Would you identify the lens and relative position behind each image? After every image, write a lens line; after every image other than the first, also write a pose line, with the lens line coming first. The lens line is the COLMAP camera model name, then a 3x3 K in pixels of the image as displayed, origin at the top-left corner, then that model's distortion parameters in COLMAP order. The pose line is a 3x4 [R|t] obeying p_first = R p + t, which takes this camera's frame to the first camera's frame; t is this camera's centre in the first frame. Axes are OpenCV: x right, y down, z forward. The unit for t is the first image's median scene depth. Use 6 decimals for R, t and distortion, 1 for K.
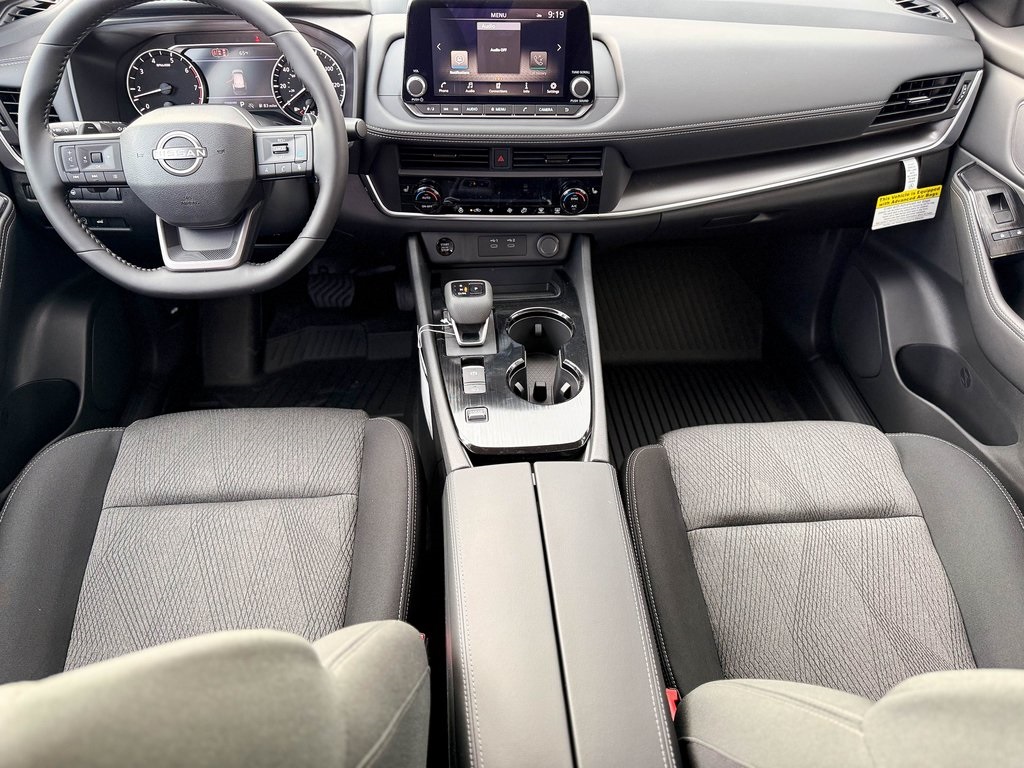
lens RADIAL K [[765.9, 0, 506.4], [0, 765.9, 391.5], [0, 0, 1]] dist [0.023922, -0.036189]
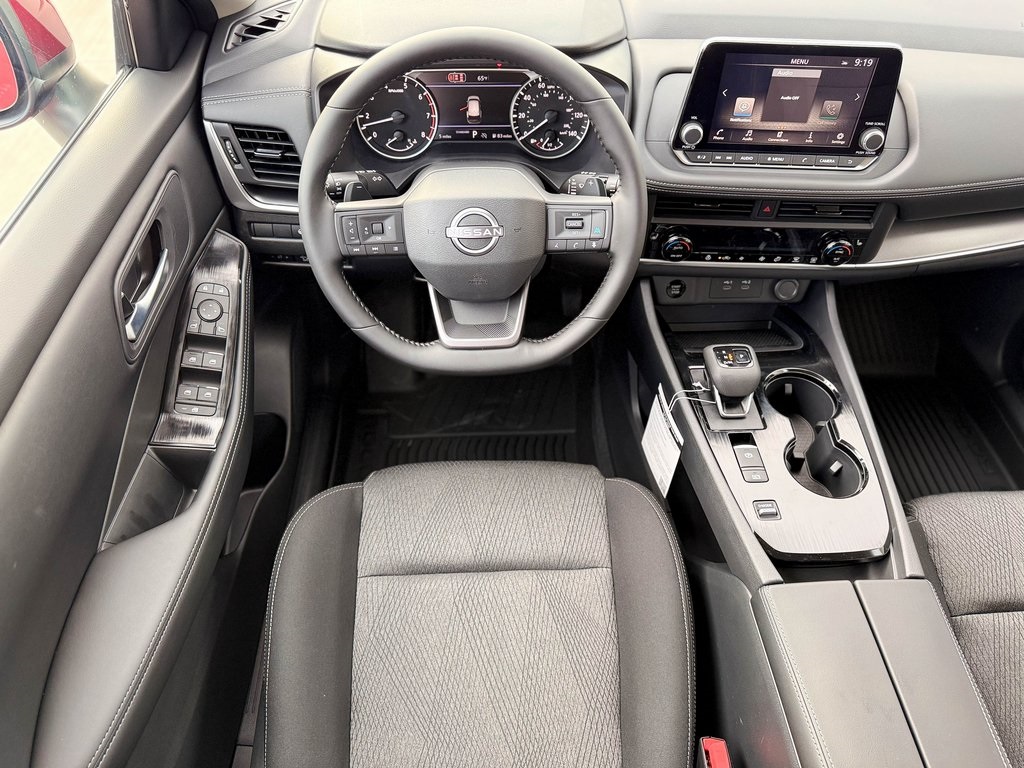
lens RADIAL K [[765.9, 0, 505.3], [0, 765.9, 393.7], [0, 0, 1]] dist [0.023922, -0.036189]
pose [[0.999549, 0.028714, -0.008782, -0.323403], [-0.027420, 0.992056, 0.122772, -0.198631], [0.012238, -0.122476, 0.992396, 0.054493]]
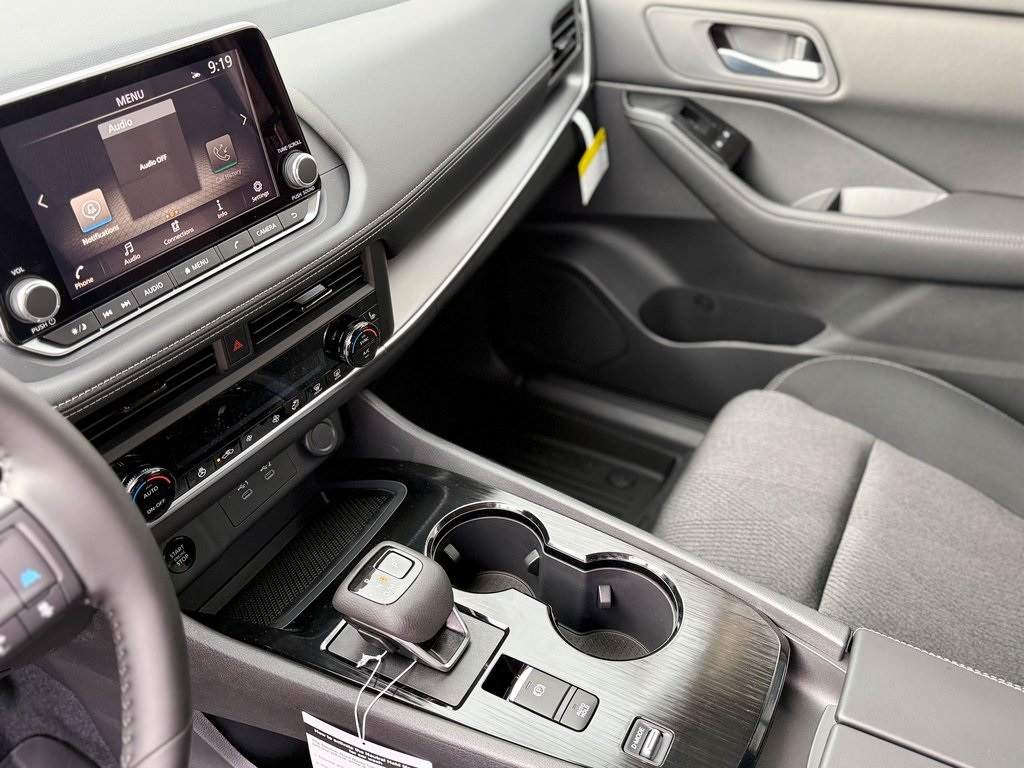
lens RADIAL K [[877.0, 0, 521.3], [0, 877.0, 390.2], [0, 0, 1]] dist [0.017524, -0.043114]
pose [[0.551625, -0.519717, 0.652384, -0.320861], [0.573039, 0.804476, 0.156345, -0.275889], [-0.606082, 0.287598, 0.741587, 0.473925]]
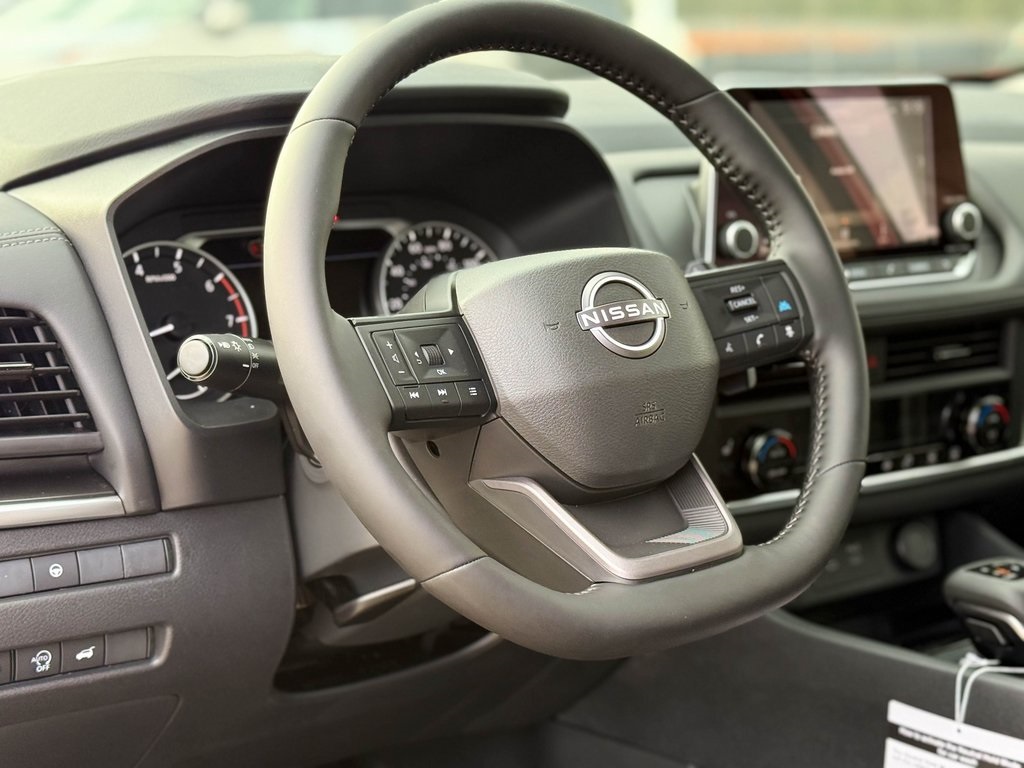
lens RADIAL K [[1838.1, 0, 505.5], [0, 1838.1, 384.9], [0, 0, 1]] dist [0.246121, 0.000000]
pose [[0.822489, -0.108071, 0.558419, -0.940194], [0.381406, 0.833128, -0.400534, 0.113946], [-0.421949, 0.542419, 0.726458, 0.229059]]
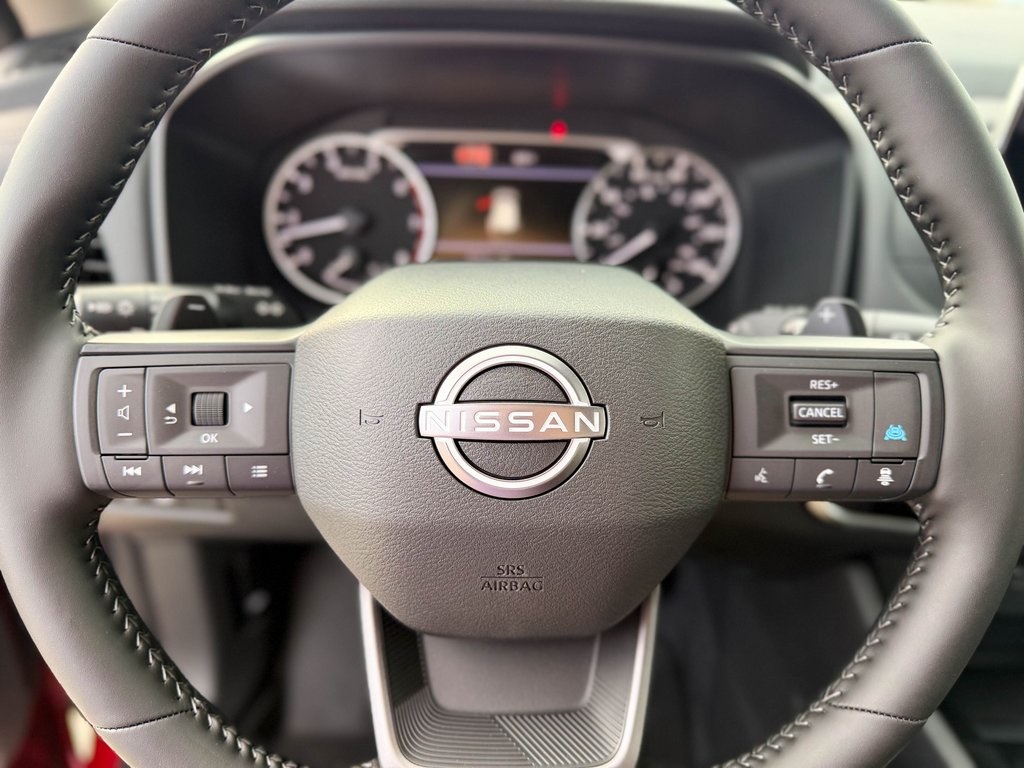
lens RADIAL K [[765.9, 0, 510.7], [0, 765.9, 390.4], [0, 0, 1]] dist [0.023922, -0.036189]
pose [[0.998224, 0.054201, -0.024715, -0.361296], [-0.058063, 0.978016, -0.200281, -0.227995], [0.013316, 0.201360, 0.979427, 0.624570]]
